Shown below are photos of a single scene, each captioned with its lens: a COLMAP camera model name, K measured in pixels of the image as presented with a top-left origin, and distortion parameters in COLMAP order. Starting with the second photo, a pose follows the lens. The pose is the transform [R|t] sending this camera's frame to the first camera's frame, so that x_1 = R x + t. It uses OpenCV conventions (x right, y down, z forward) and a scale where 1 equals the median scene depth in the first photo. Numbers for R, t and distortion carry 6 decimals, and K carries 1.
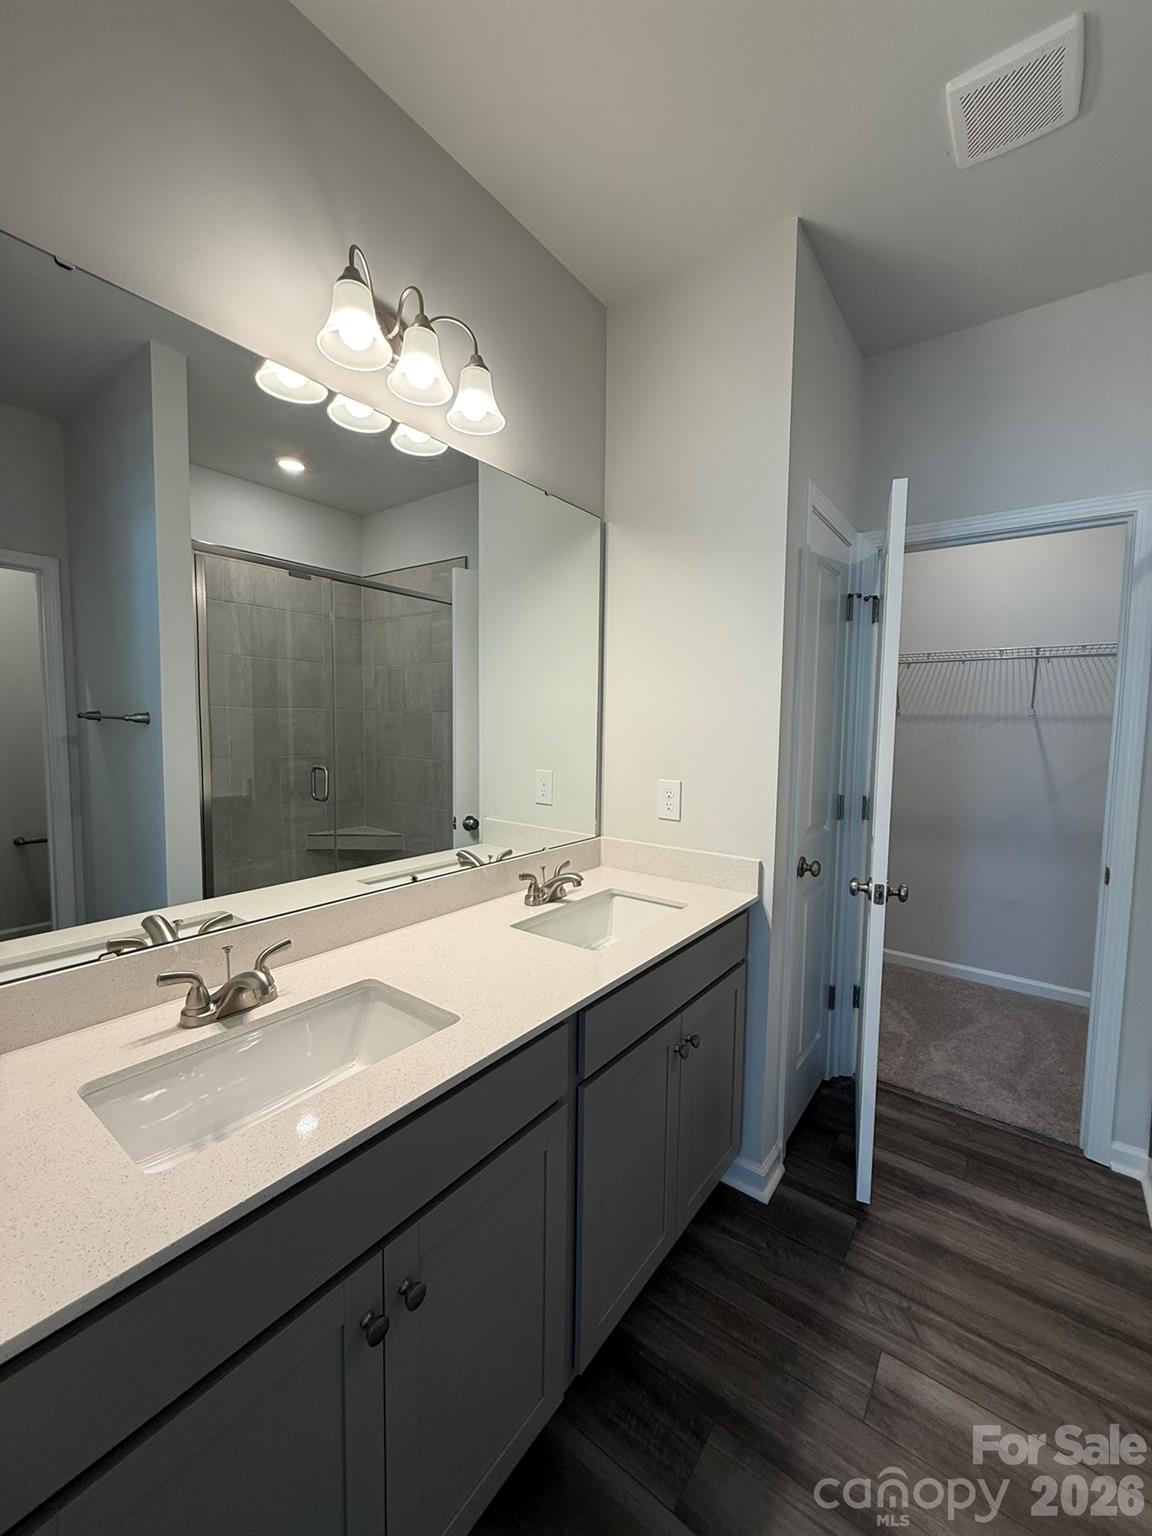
lens RADIAL K [[610.7, 0, 578.7], [0, 610.7, 766.7], [0, 0, 1]] dist [0.000607, 0.000231]
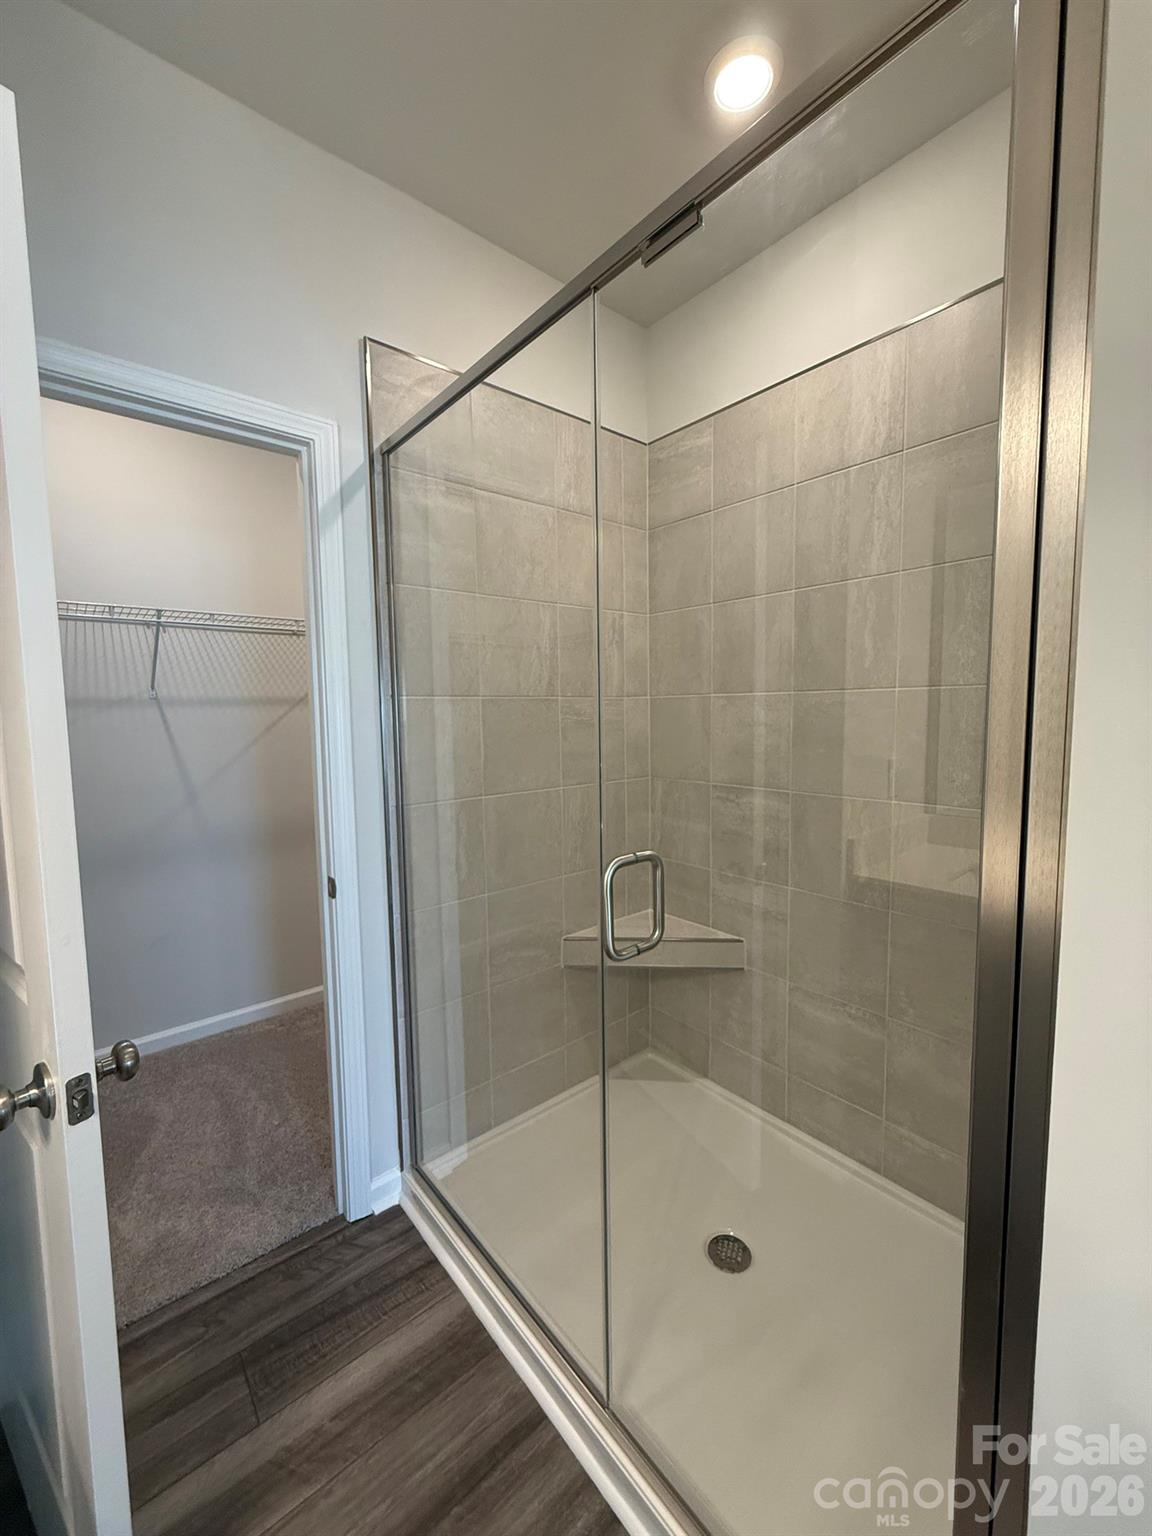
lens RADIAL K [[618.5, 0, 576.0], [0, 618.5, 768.0], [0, 0, 1]] dist [0.009243, 0.000287]
pose [[0.234849, -0.106140, 0.966220, 0.141568], [0.088505, 0.992226, 0.087485, -0.026537], [-0.967994, 0.064969, 0.242417, 0.445342]]
